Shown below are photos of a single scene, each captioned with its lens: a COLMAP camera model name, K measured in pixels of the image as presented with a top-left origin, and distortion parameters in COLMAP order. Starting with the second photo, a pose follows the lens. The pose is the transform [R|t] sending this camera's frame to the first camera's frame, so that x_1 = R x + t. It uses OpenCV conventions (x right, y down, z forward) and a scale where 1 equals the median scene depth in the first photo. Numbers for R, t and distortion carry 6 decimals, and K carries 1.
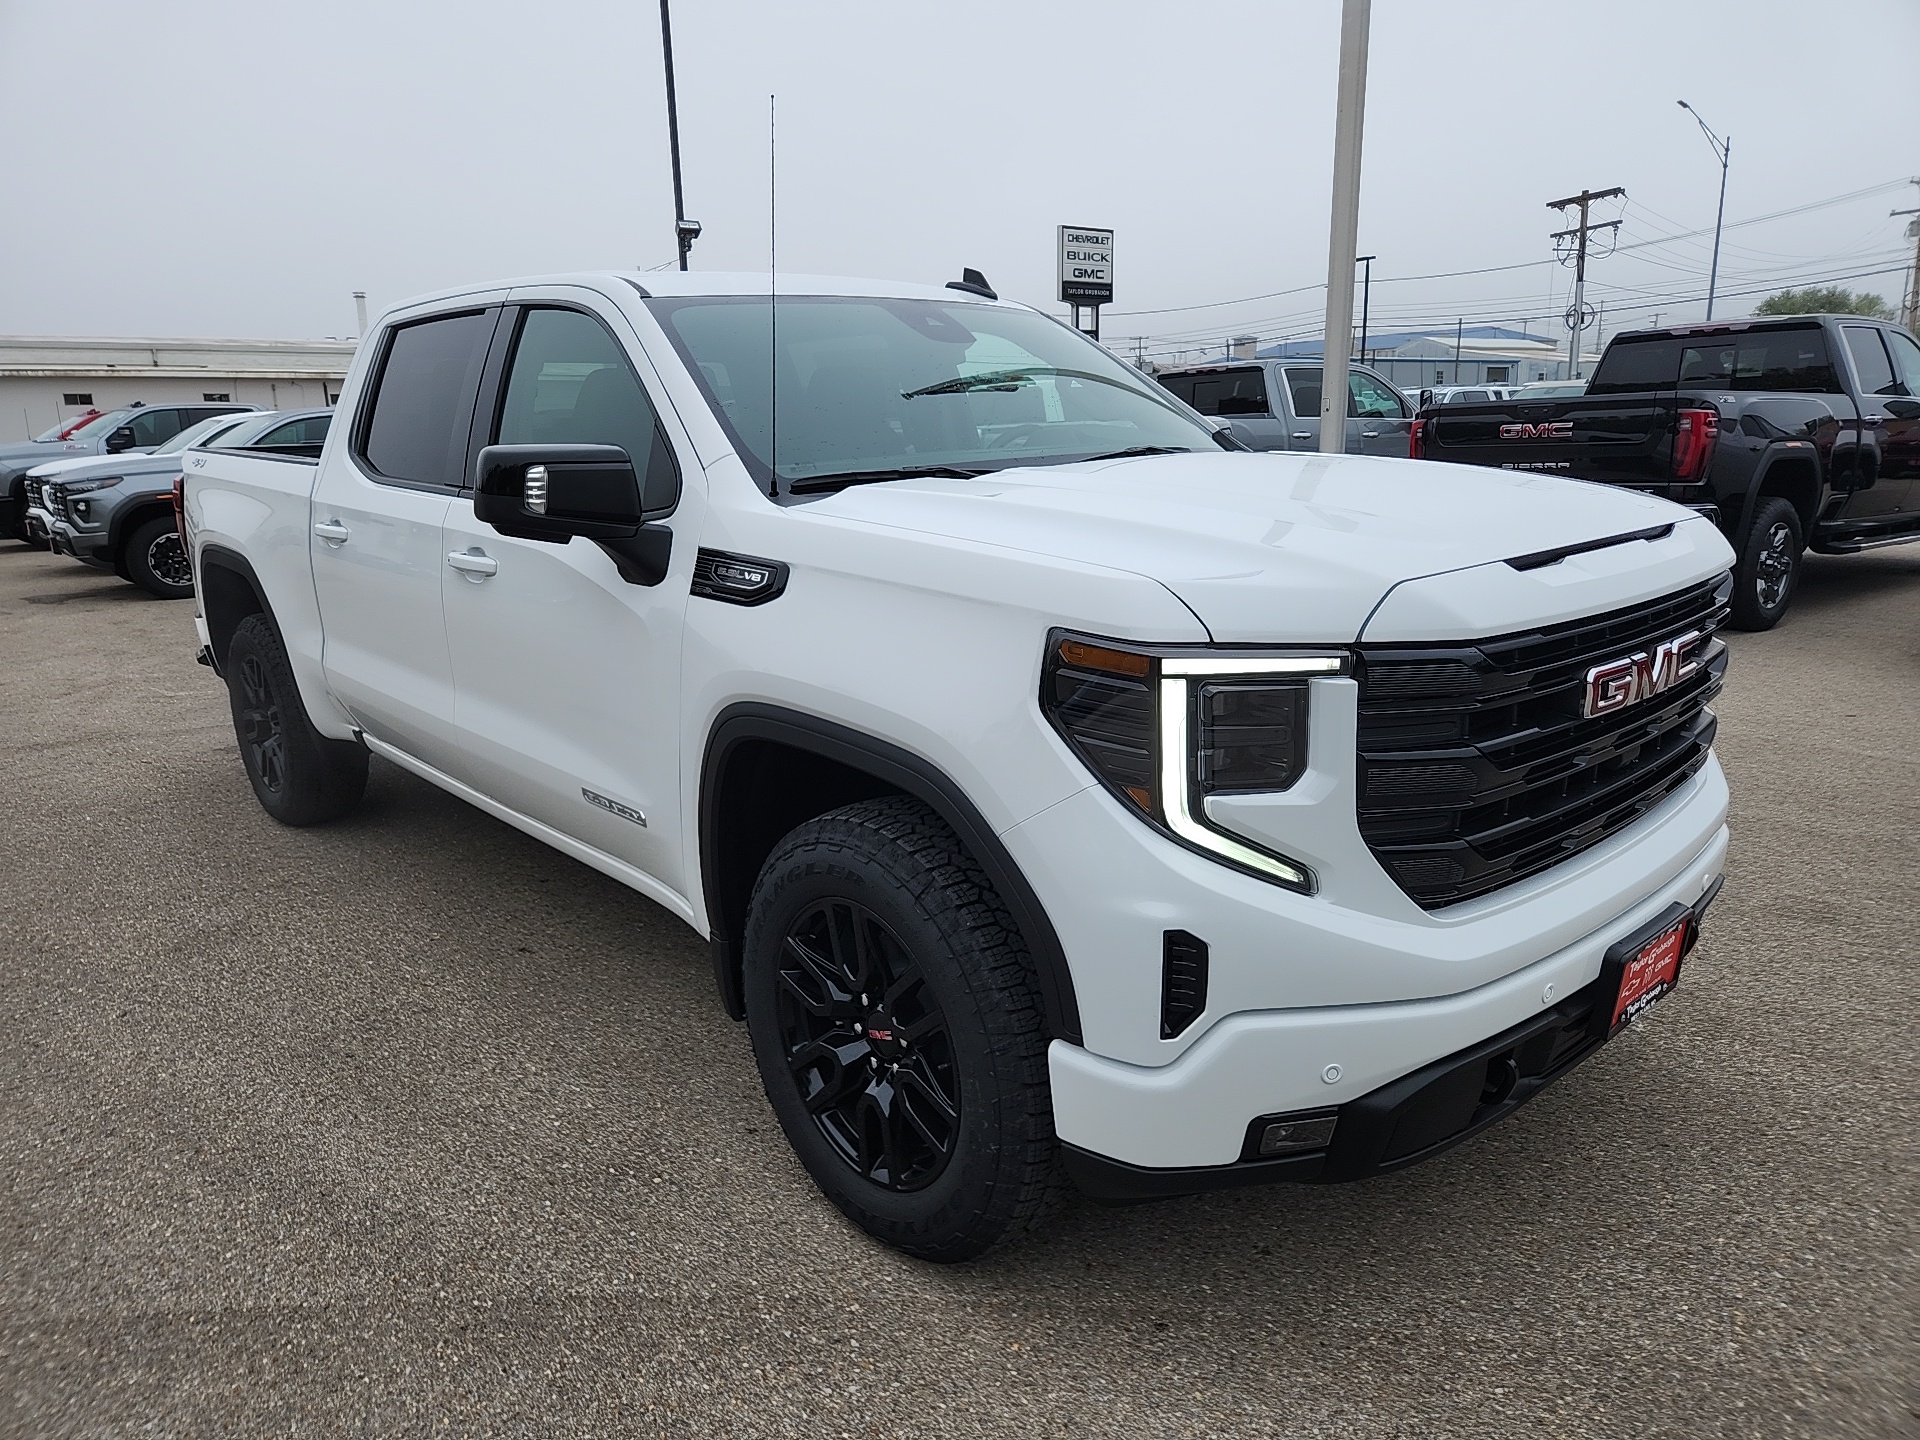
lens RADIAL K [[1258.2, 0, 961.6], [0, 1258.2, 705.0], [0, 0, 1]] dist [0.061704, -0.045142]
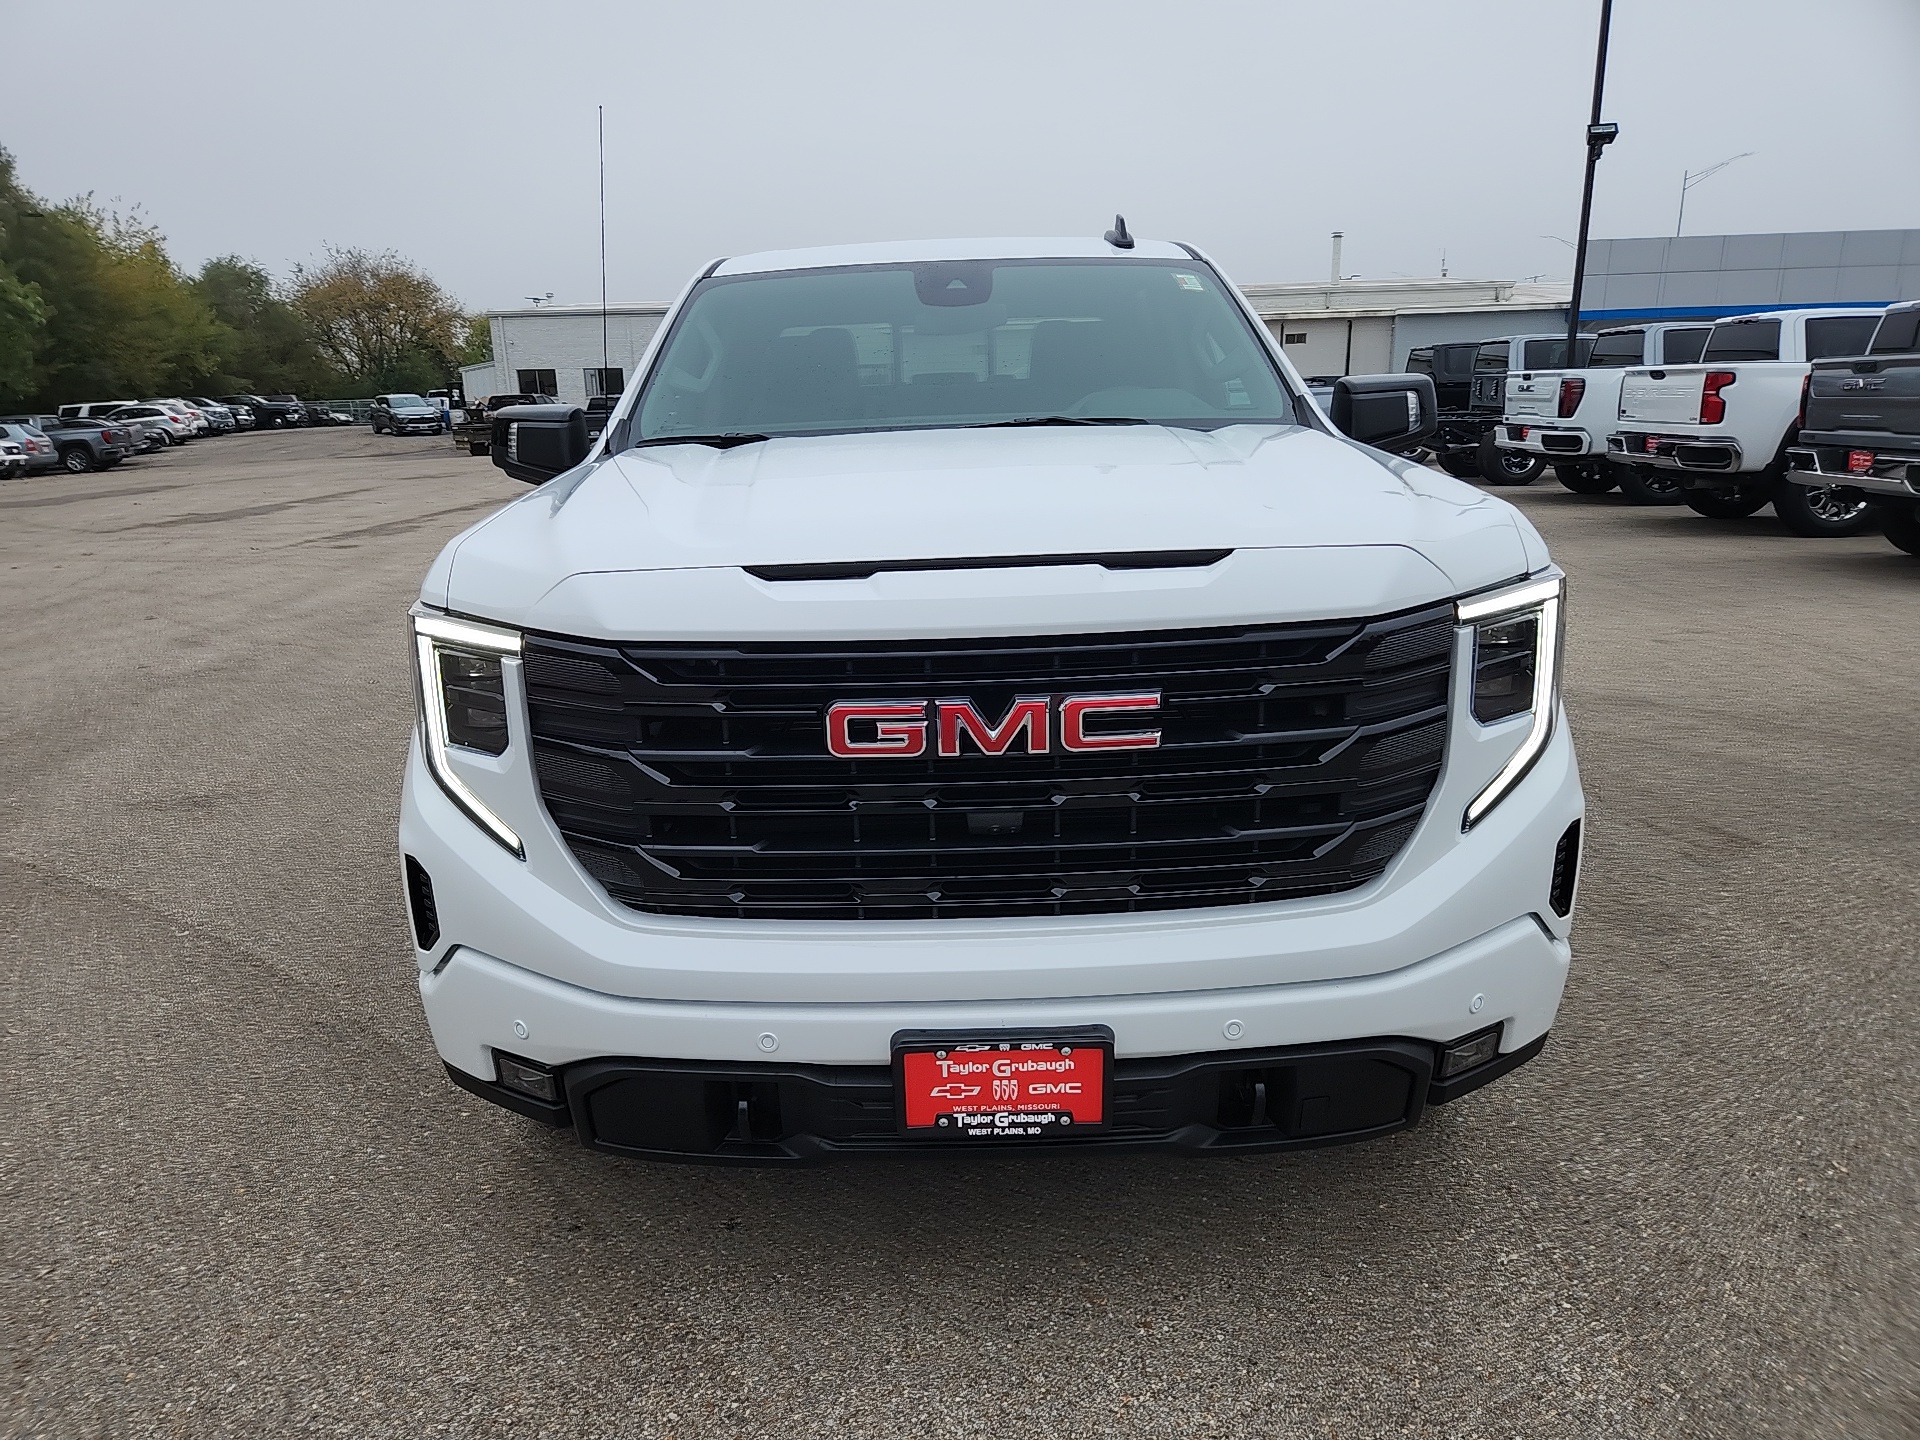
lens RADIAL K [[1274.5, 0, 950.6], [0, 1274.5, 724.9], [0, 0, 1]] dist [0.072622, -0.056813]
pose [[0.745391, 0.179949, -0.641881, 0.870704], [-0.141947, 0.983640, 0.110922, -0.094207], [0.651340, 0.008433, 0.758739, 0.300741]]
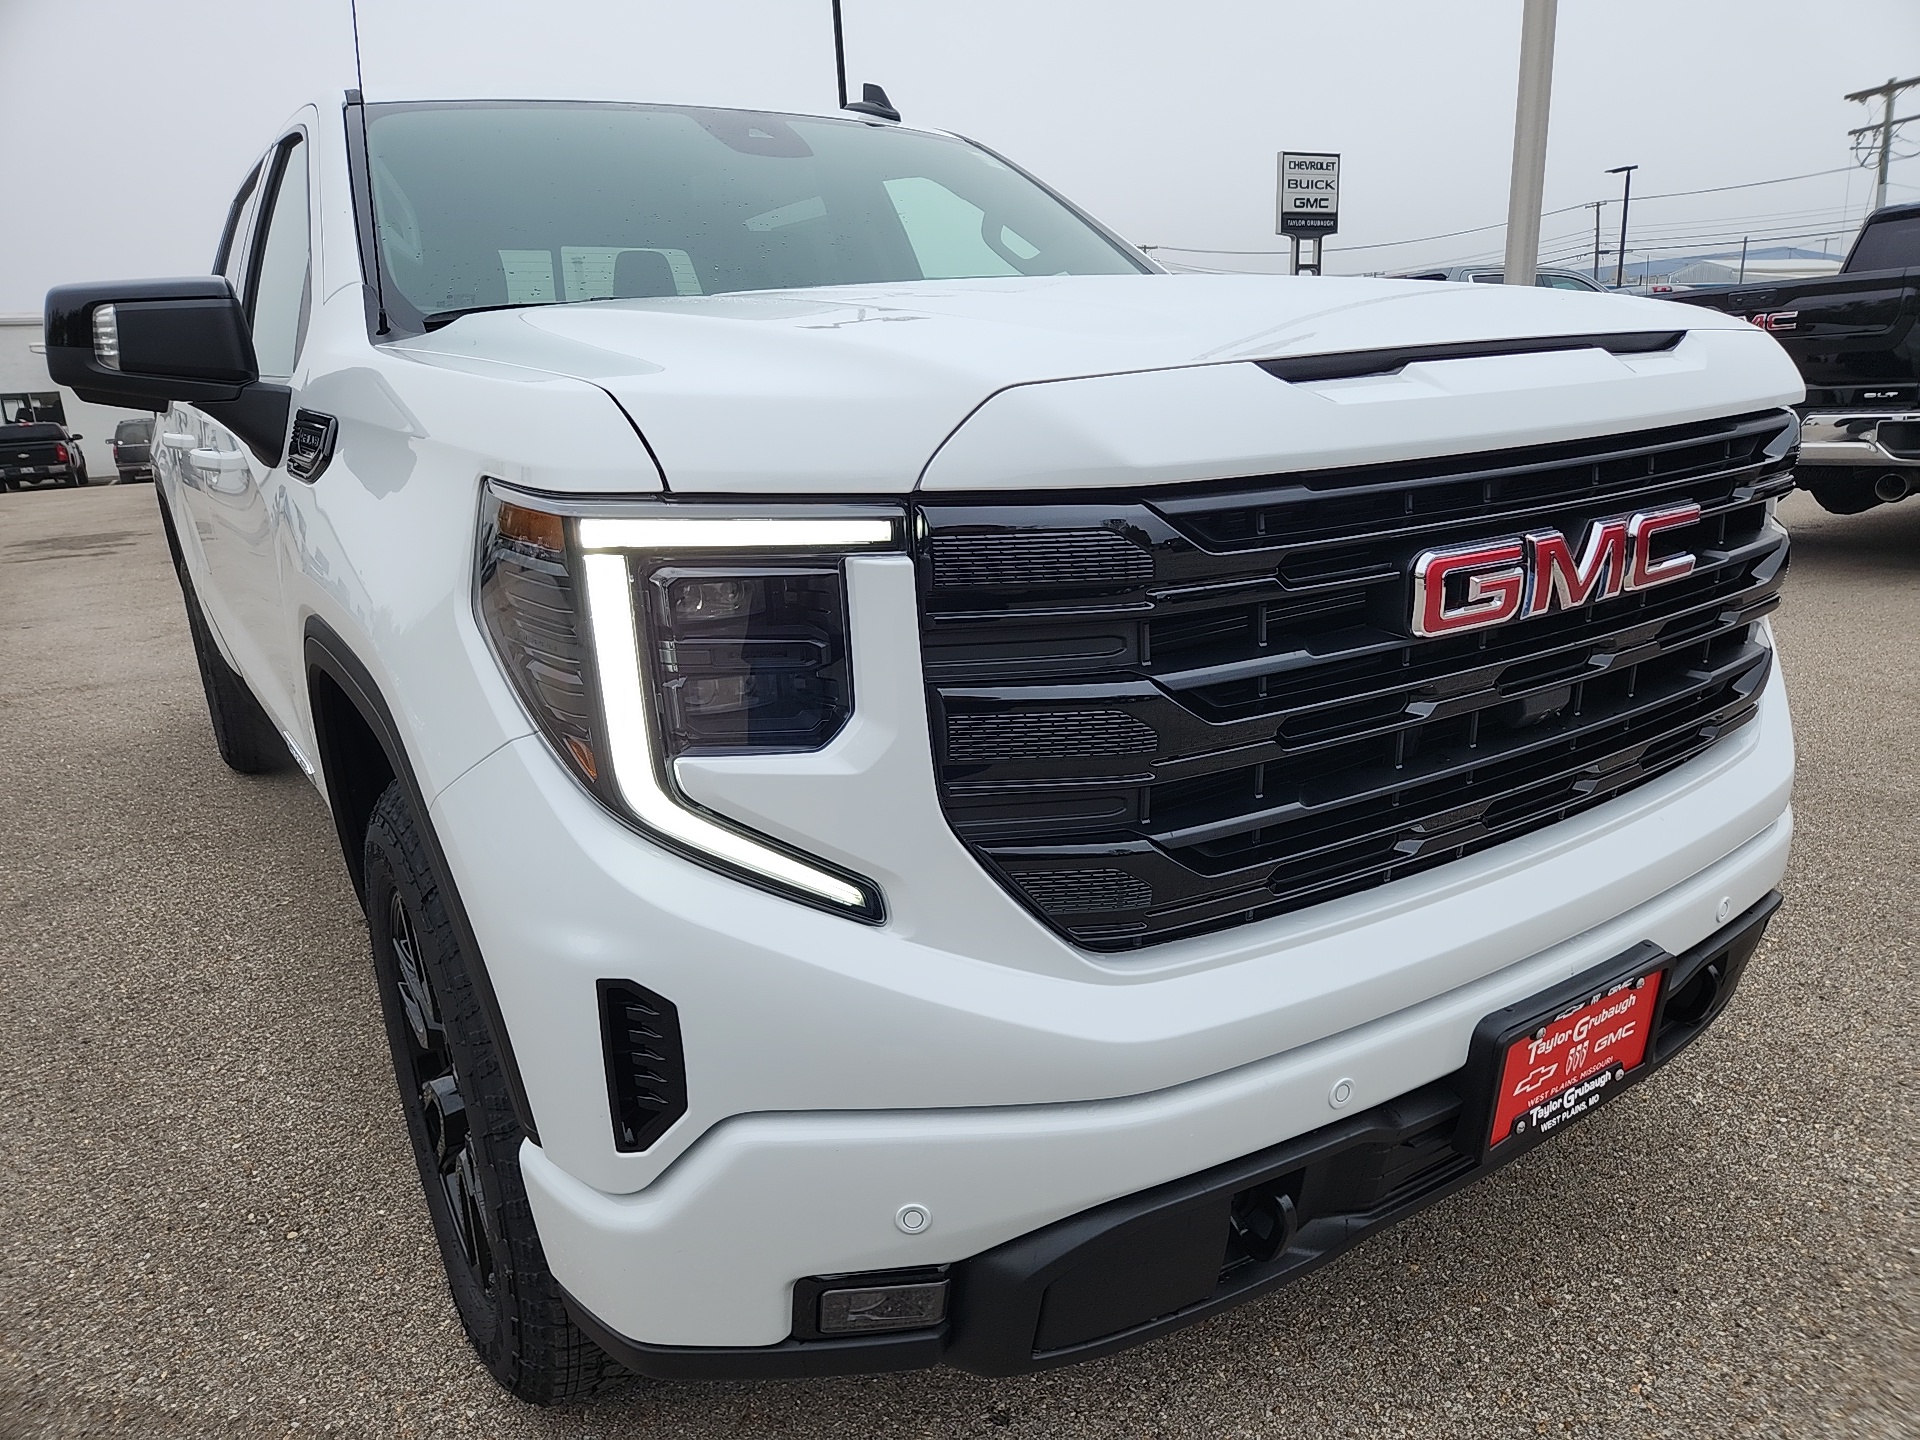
lens RADIAL K [[1266.7, 0, 982.9], [0, 1266.7, 732.1], [0, 0, 1]] dist [0.071678, -0.059094]
pose [[0.988612, 0.017030, -0.149521, 0.297680], [-0.009101, 0.998523, 0.053556, 0.019009], [0.150212, -0.051586, 0.987307, 0.301273]]
